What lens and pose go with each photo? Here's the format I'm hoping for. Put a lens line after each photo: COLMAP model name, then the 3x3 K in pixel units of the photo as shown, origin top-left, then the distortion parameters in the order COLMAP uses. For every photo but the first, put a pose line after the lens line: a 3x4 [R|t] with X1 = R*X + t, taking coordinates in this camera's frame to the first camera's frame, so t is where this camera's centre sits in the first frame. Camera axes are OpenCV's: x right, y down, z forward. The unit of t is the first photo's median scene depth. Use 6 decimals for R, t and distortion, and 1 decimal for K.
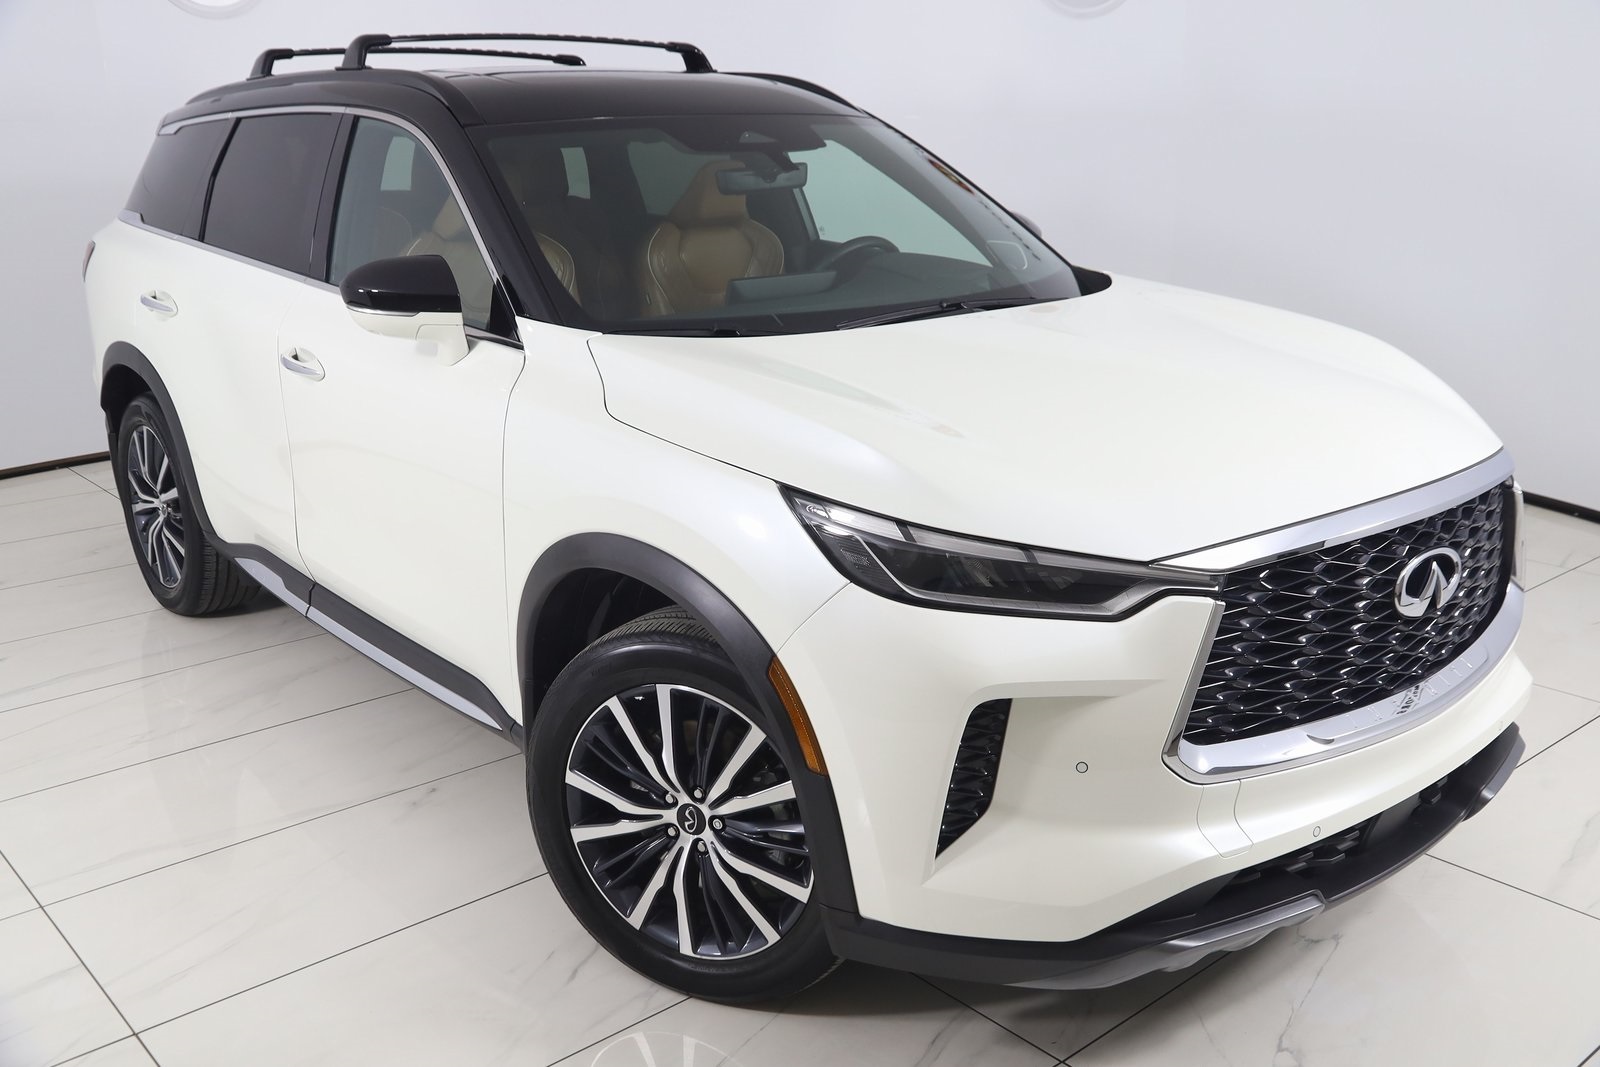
lens RADIAL K [[1401.7, 0, 811.7], [0, 1401.7, 507.4], [0, 0, 1]] dist [-0.002345, 0.040271]
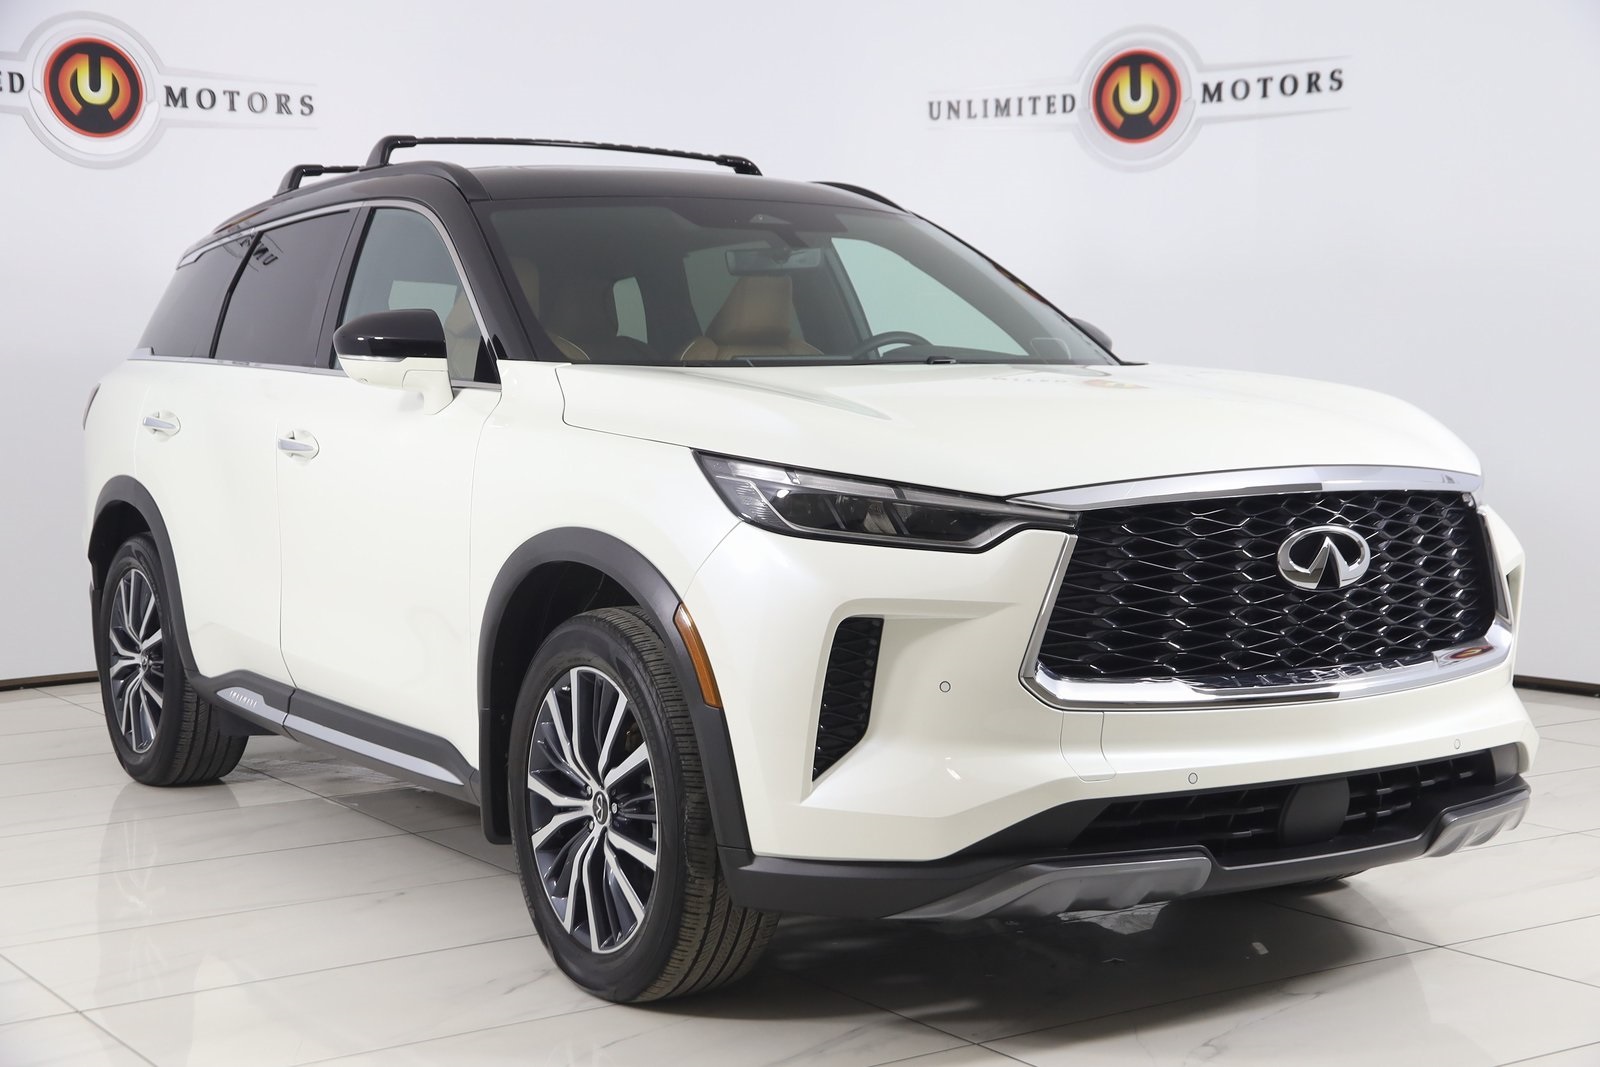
lens RADIAL K [[2069.1, 0, 814.5], [0, 2069.1, 546.1], [0, 0, 1]] dist [0.095988, 0.000000]
pose [[0.991827, 0.008516, -0.127309, 0.242053], [-0.032934, 0.981046, -0.190957, 0.317025], [0.123270, 0.193589, 0.973308, -0.478037]]
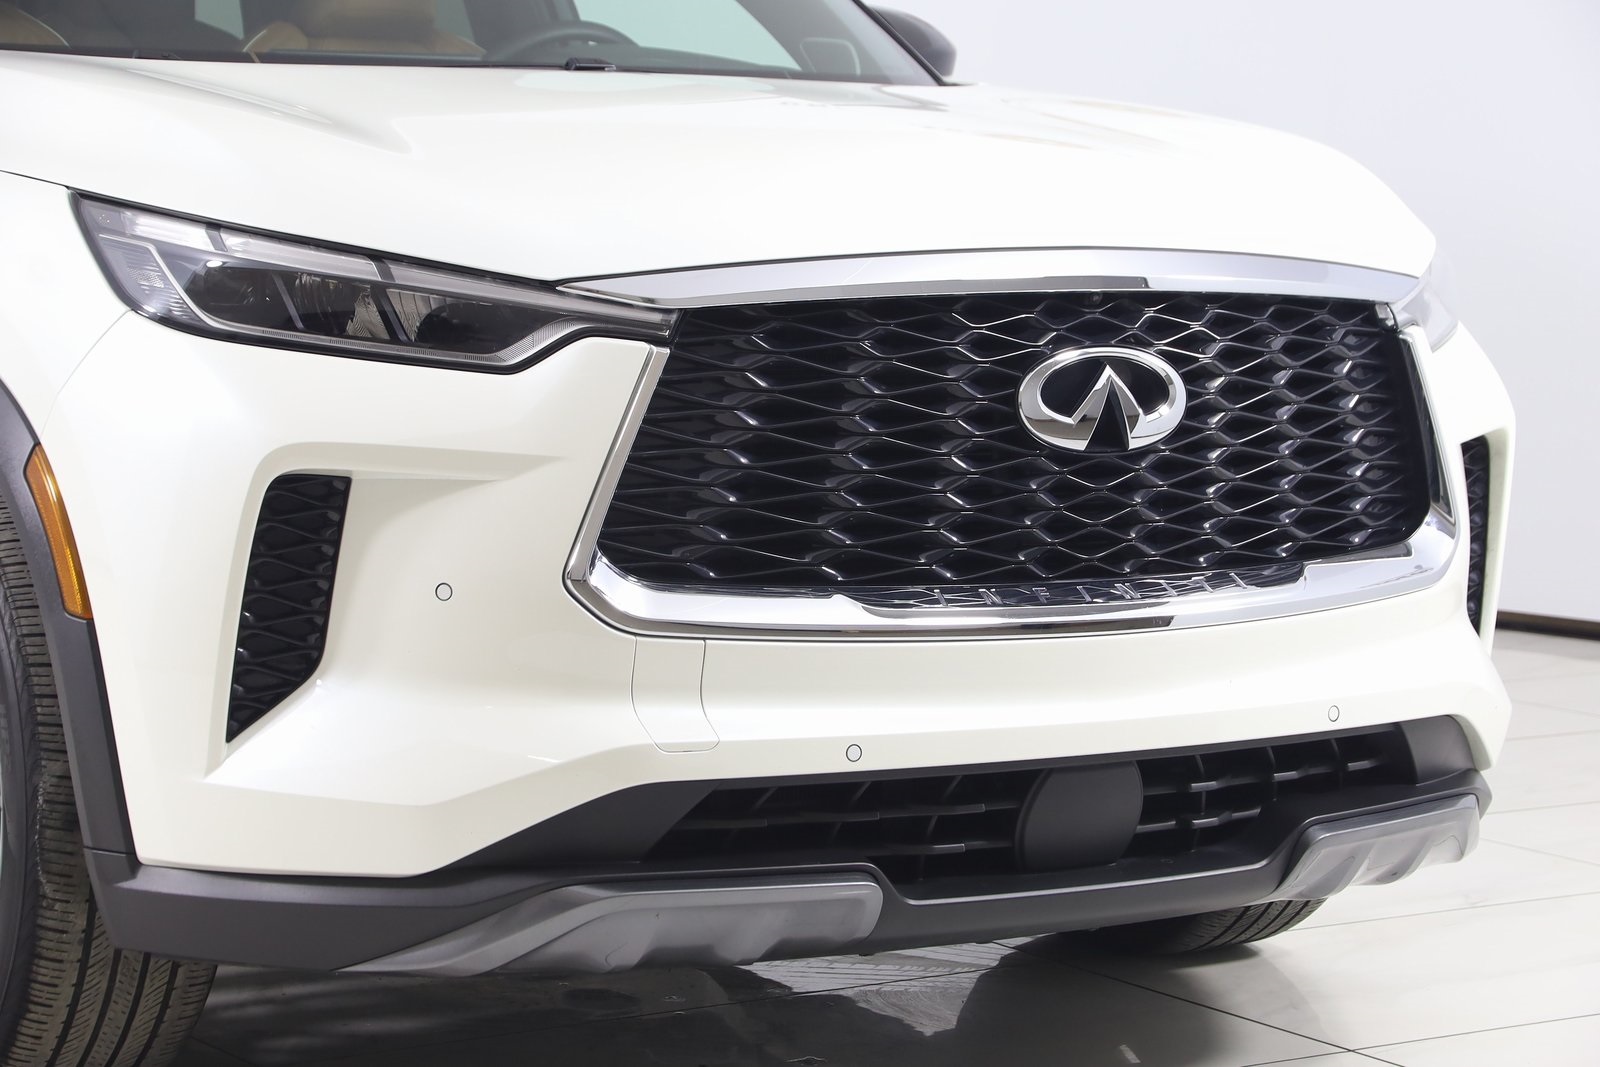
lens RADIAL K [[3479.4, 0, 790.2], [0, 3479.4, 537.0], [0, 0, 1]] dist [0.218178, 0.000000]
pose [[0.991304, 0.040455, -0.125222, 0.455993], [-0.060027, 0.985818, -0.156713, 0.332514], [0.117106, 0.162867, 0.979674, -0.475382]]
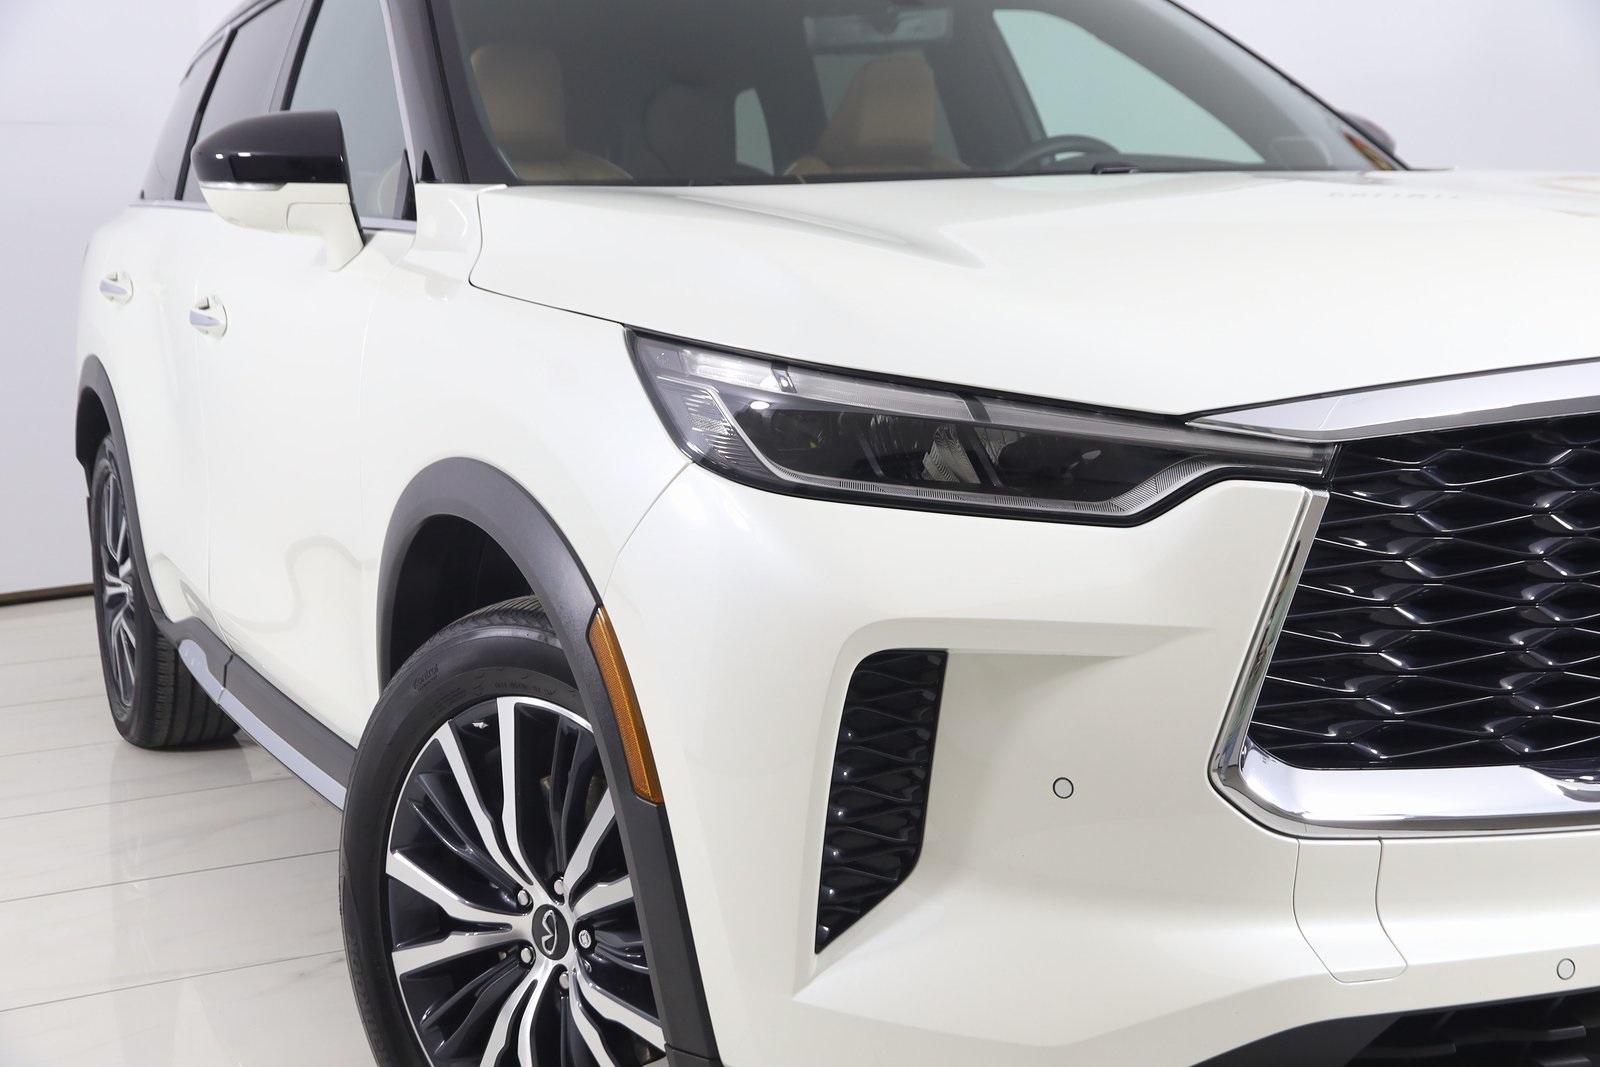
lens RADIAL K [[2069.1, 0, 807.1], [0, 2069.1, 530.3], [0, 0, 1]] dist [0.095988, 0.000000]
pose [[0.967548, 0.014249, -0.252285, 0.246471], [-0.046467, 0.991416, -0.122213, 0.155370], [0.248378, 0.129969, 0.959904, 0.142239]]
